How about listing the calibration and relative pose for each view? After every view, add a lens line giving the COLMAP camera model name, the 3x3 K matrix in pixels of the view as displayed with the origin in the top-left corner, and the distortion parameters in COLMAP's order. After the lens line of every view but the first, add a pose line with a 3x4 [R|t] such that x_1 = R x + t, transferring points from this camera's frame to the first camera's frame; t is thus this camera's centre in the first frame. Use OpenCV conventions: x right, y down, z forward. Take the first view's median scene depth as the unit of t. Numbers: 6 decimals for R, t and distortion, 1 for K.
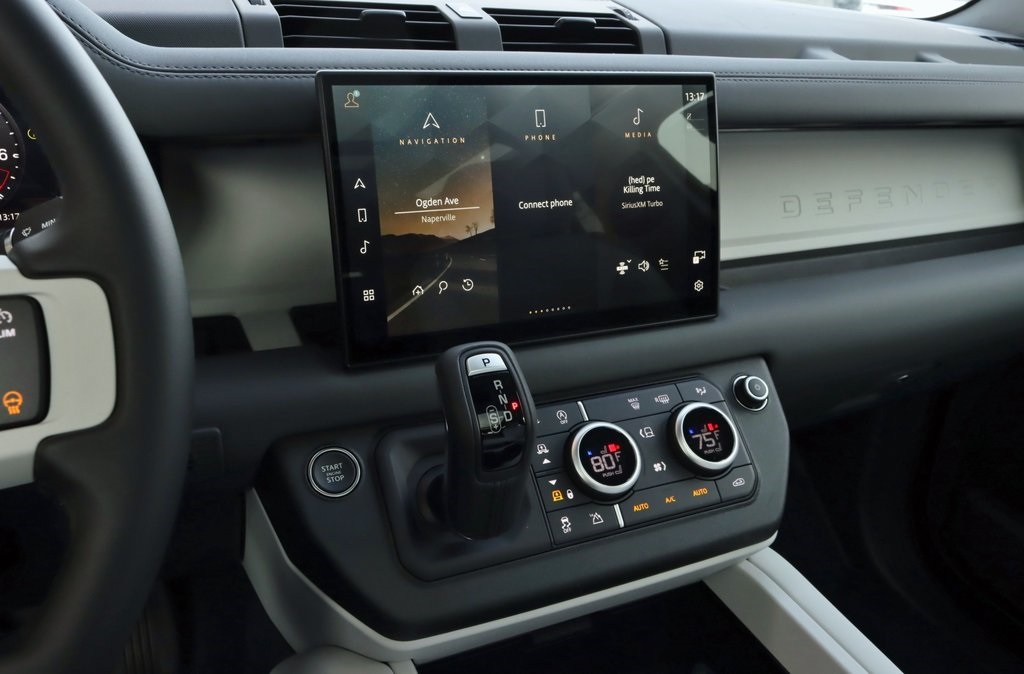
lens RADIAL K [[833.6, 0, 508.8], [0, 833.6, 340.0], [0, 0, 1]] dist [-0.011014, 0.028673]
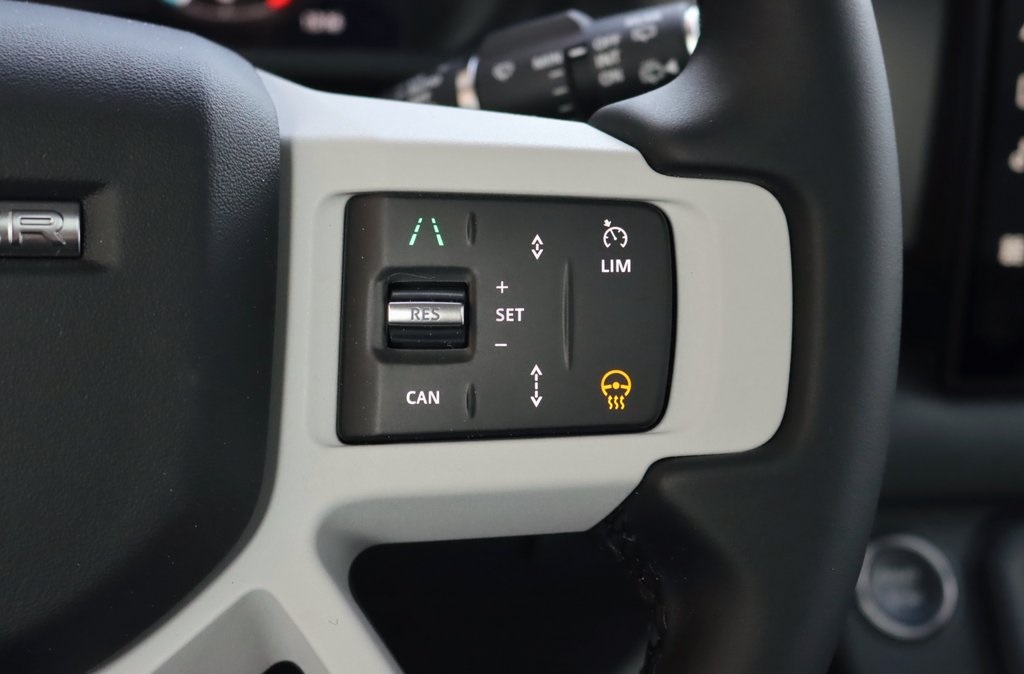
lens RADIAL K [[1766.1, 0, 510.8], [0, 1766.1, 343.7], [0, 0, 1]] dist [0.006909, 0.000000]
pose [[0.971698, 0.133090, -0.195166, -0.235420], [-0.130116, 0.991102, 0.028039, 0.010784], [0.197161, -0.001851, 0.980369, -0.102504]]
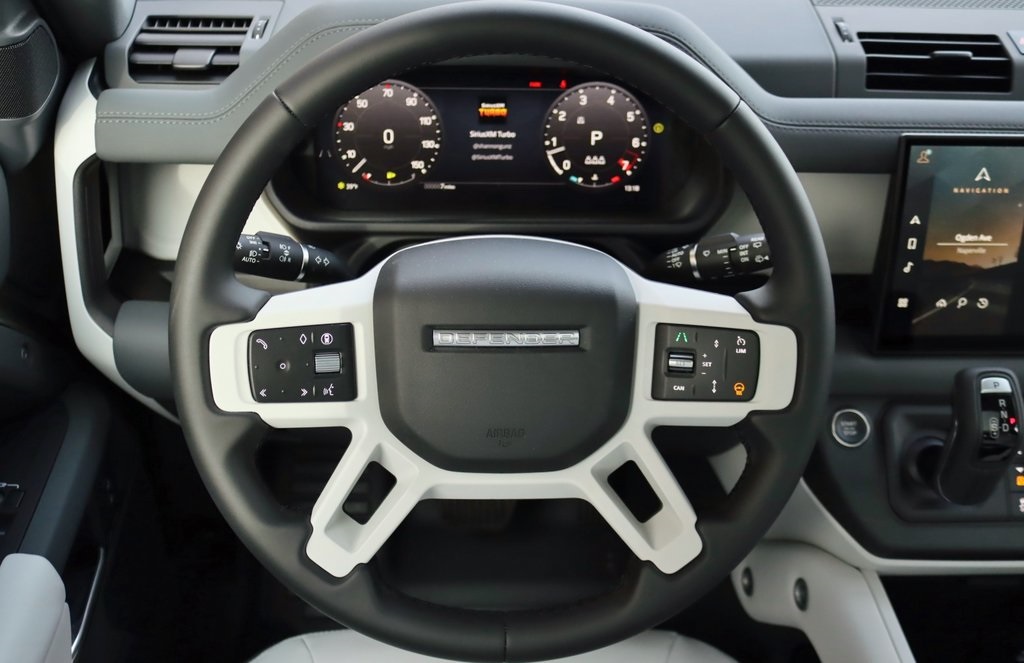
lens RADIAL K [[1050.0, 0, 514.5], [0, 1050.0, 337.1], [0, 0, 1]] dist [-0.003187, 0.000000]
pose [[0.923520, 0.197581, -0.328744, -0.170219], [-0.137906, 0.970842, 0.196083, -0.228260], [0.357900, -0.135750, 0.923839, -0.703704]]
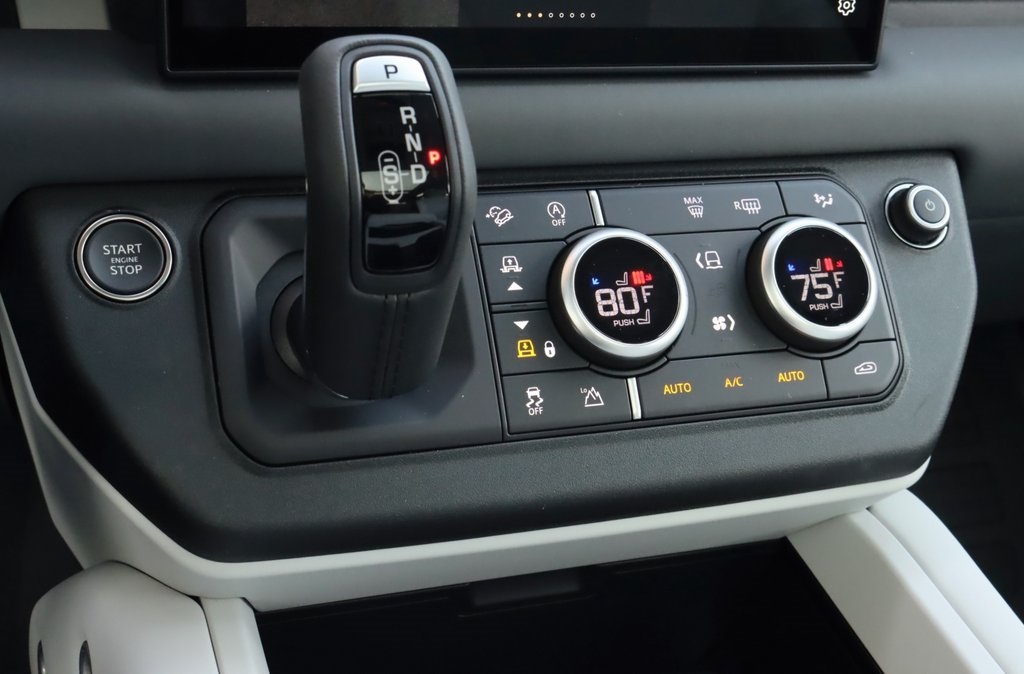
lens RADIAL K [[1382.9, 0, 506.1], [0, 1382.9, 338.5], [0, 0, 1]] dist [0.000366, 0.000000]
pose [[0.992474, 0.110515, -0.052749, 0.092988], [-0.102581, 0.985553, 0.134768, 0.056727], [0.066881, -0.128342, 0.989472, 0.085500]]
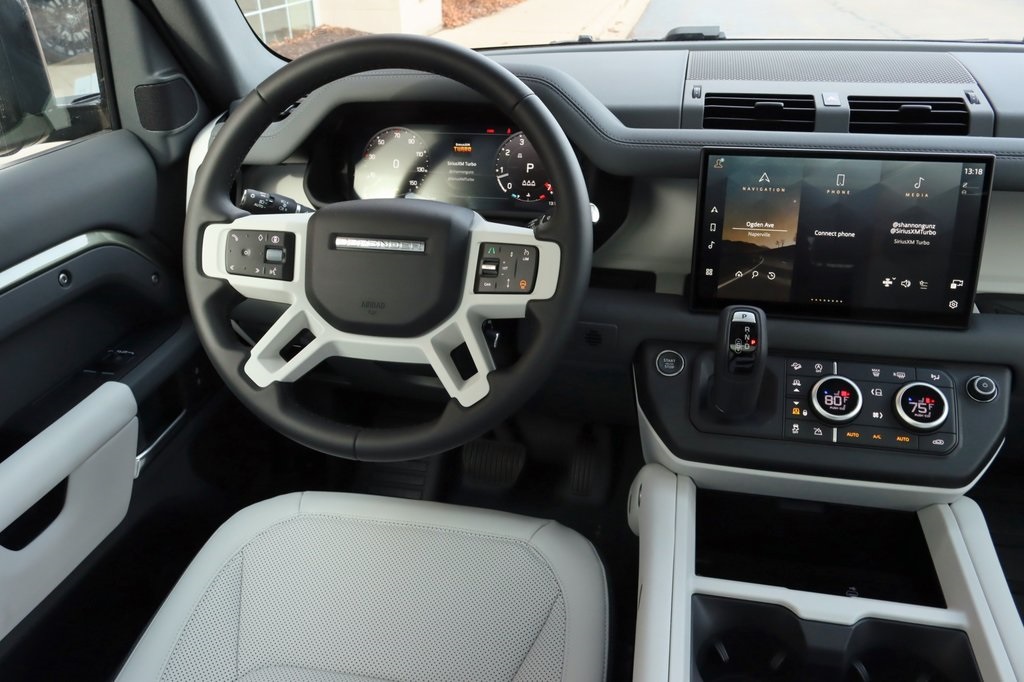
lens RADIAL K [[833.6, 0, 508.3], [0, 833.6, 343.8], [0, 0, 1]] dist [-0.011014, 0.028673]
pose [[0.793146, 0.207809, -0.572481, 0.518972], [-0.187765, 0.977634, 0.094739, 0.008409], [0.579365, 0.032350, 0.814426, -0.665156]]
